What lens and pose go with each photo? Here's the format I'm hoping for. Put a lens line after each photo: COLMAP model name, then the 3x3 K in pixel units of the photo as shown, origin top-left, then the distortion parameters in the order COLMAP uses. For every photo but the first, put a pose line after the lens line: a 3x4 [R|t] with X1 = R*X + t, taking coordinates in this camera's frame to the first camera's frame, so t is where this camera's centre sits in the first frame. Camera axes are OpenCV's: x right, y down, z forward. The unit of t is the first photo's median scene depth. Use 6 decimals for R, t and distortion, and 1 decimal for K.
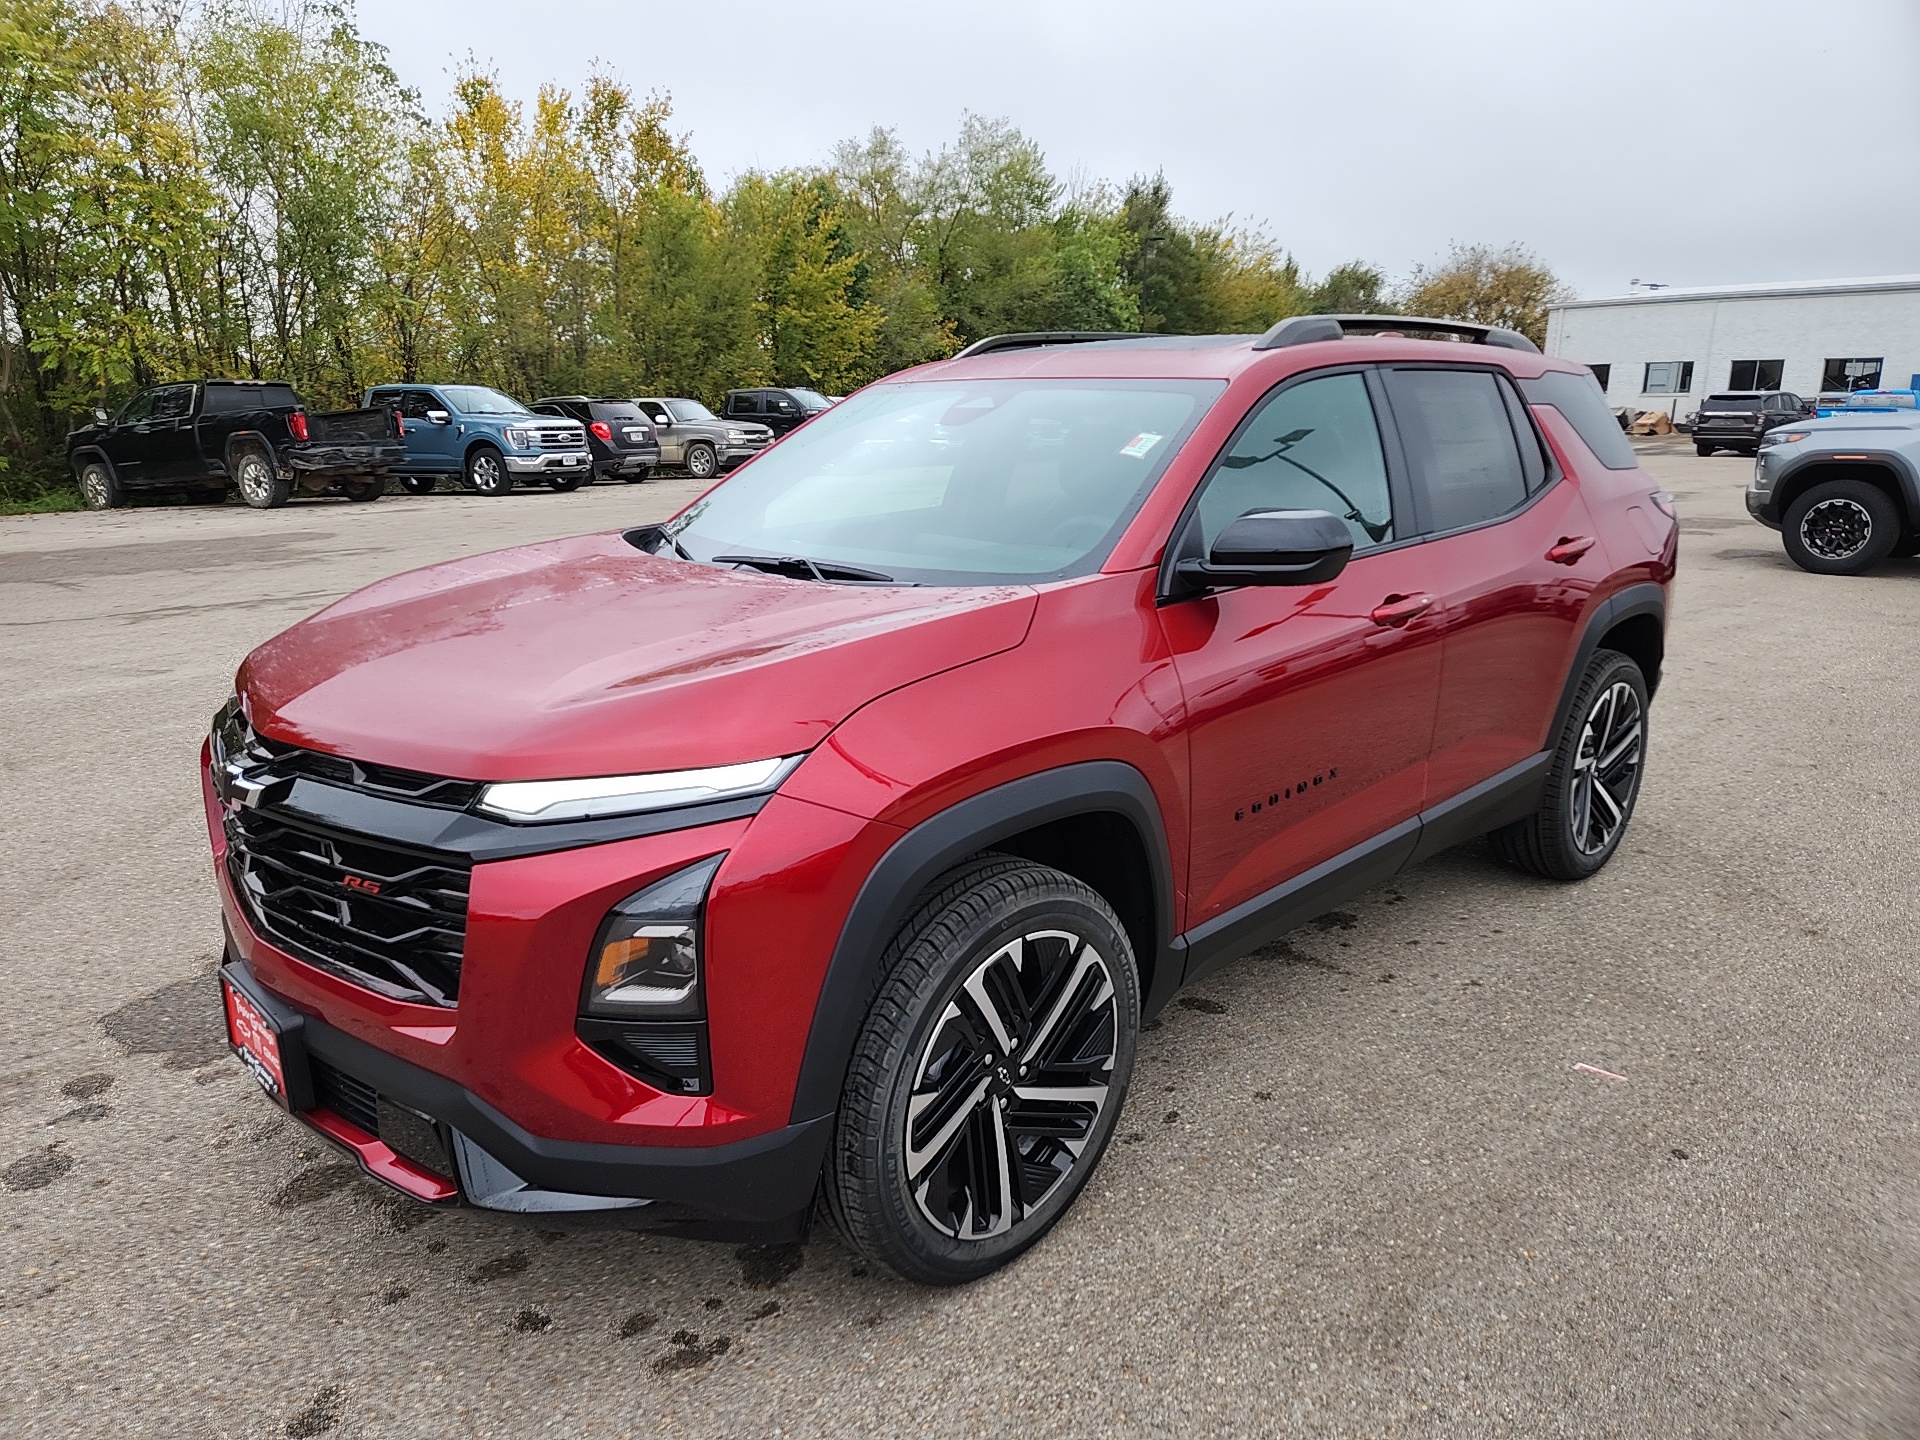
lens RADIAL K [[1273.4, 0, 949.3], [0, 1273.4, 713.5], [0, 0, 1]] dist [0.027743, -0.000630]
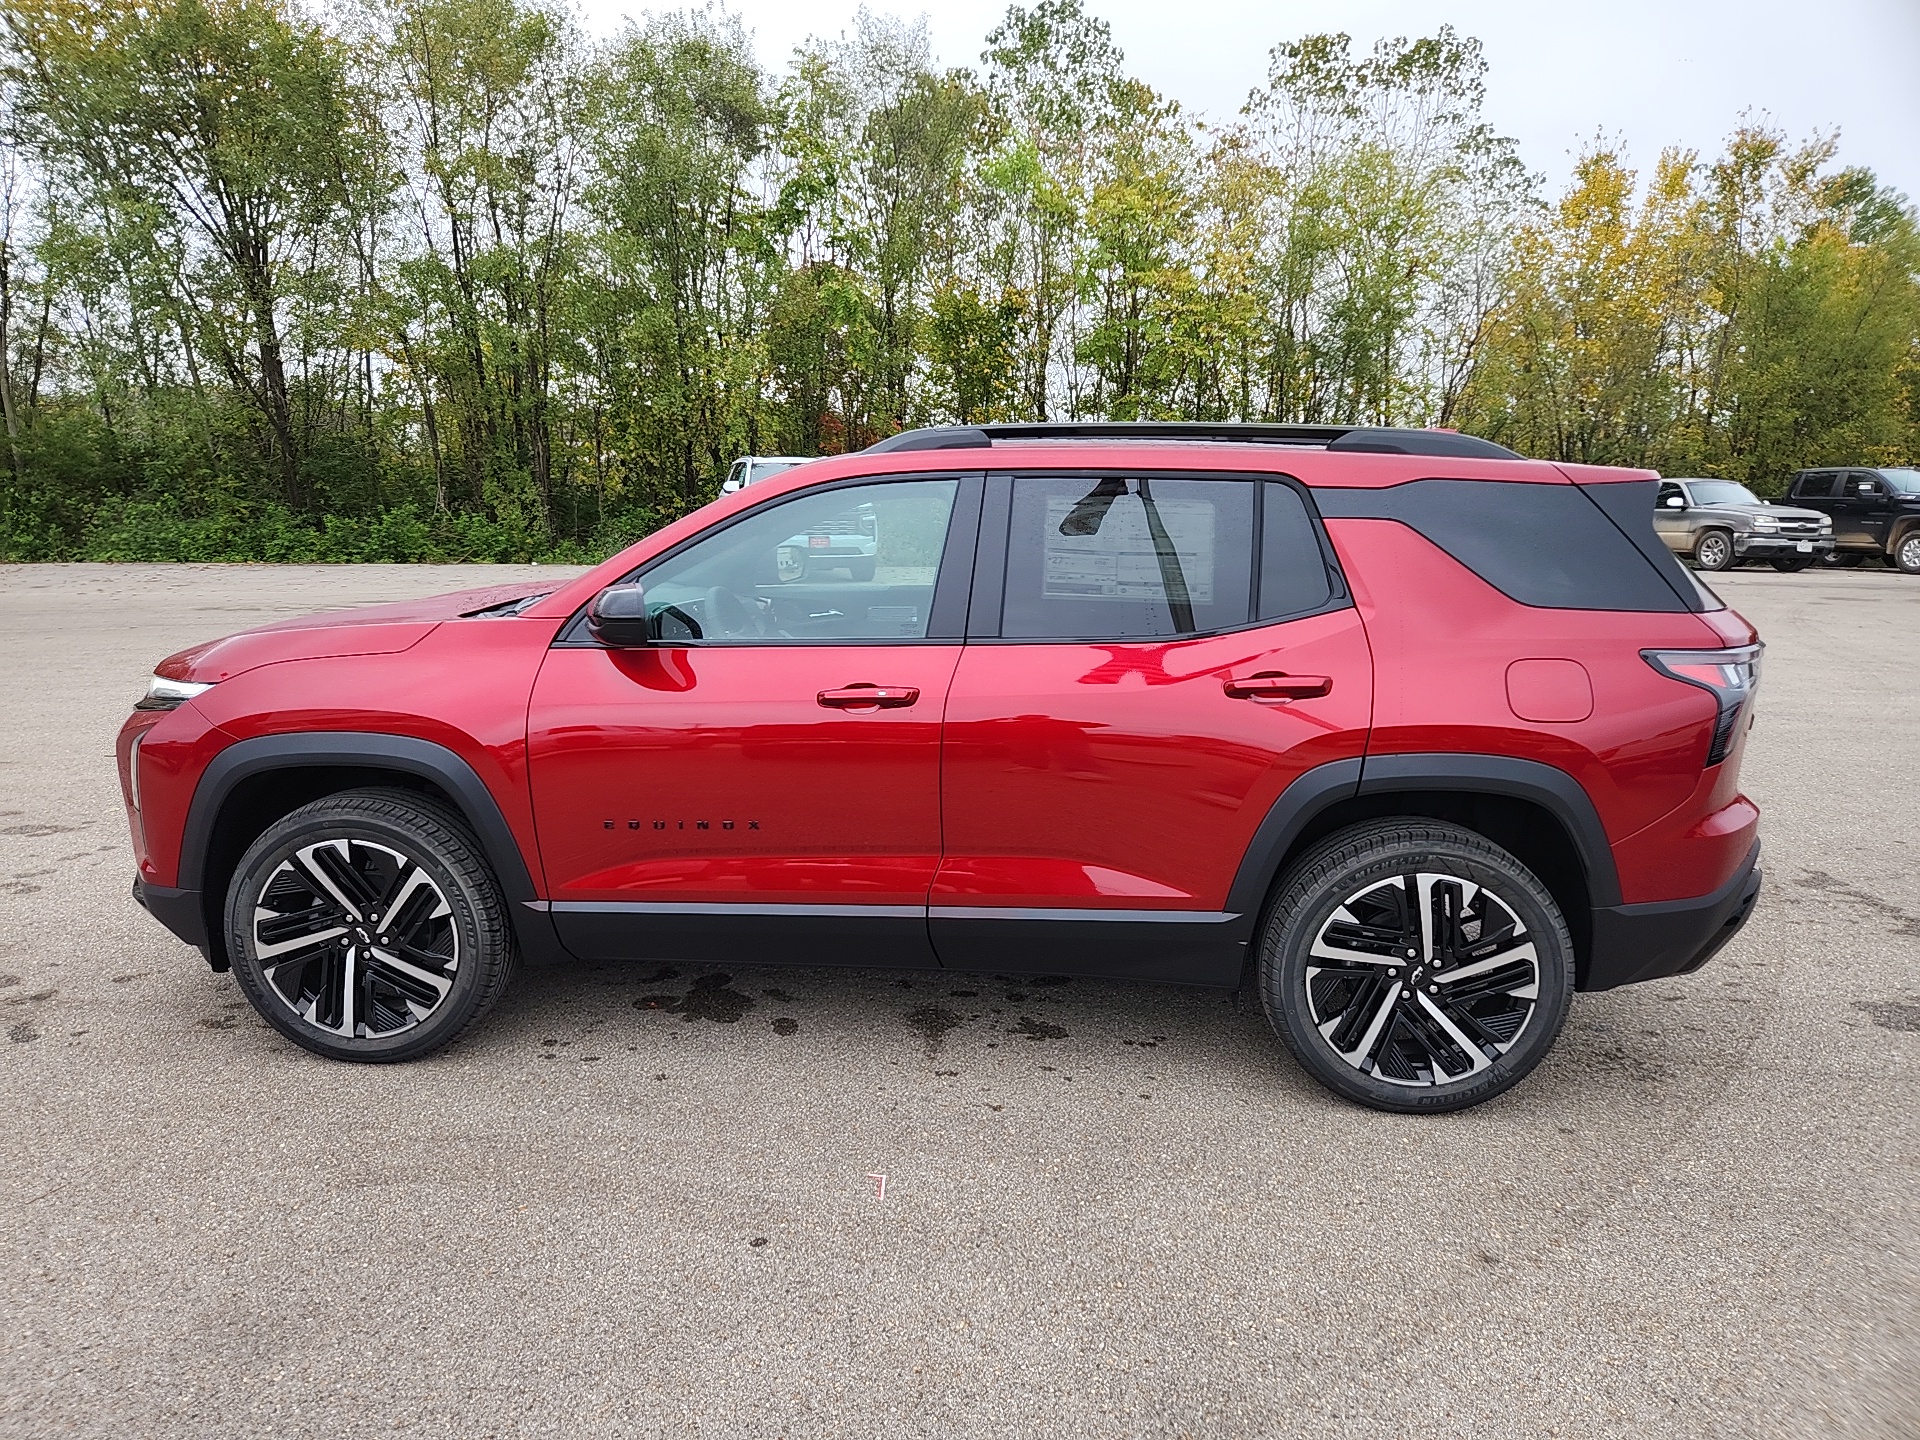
lens RADIAL K [[1273.4, 0, 949.3], [0, 1273.4, 713.5], [0, 0, 1]] dist [0.027743, -0.000630]
pose [[0.669946, 0.157321, -0.725550, 0.113023], [-0.197094, 0.979911, 0.030485, -0.011131], [0.715770, 0.122578, 0.687494, 0.030776]]
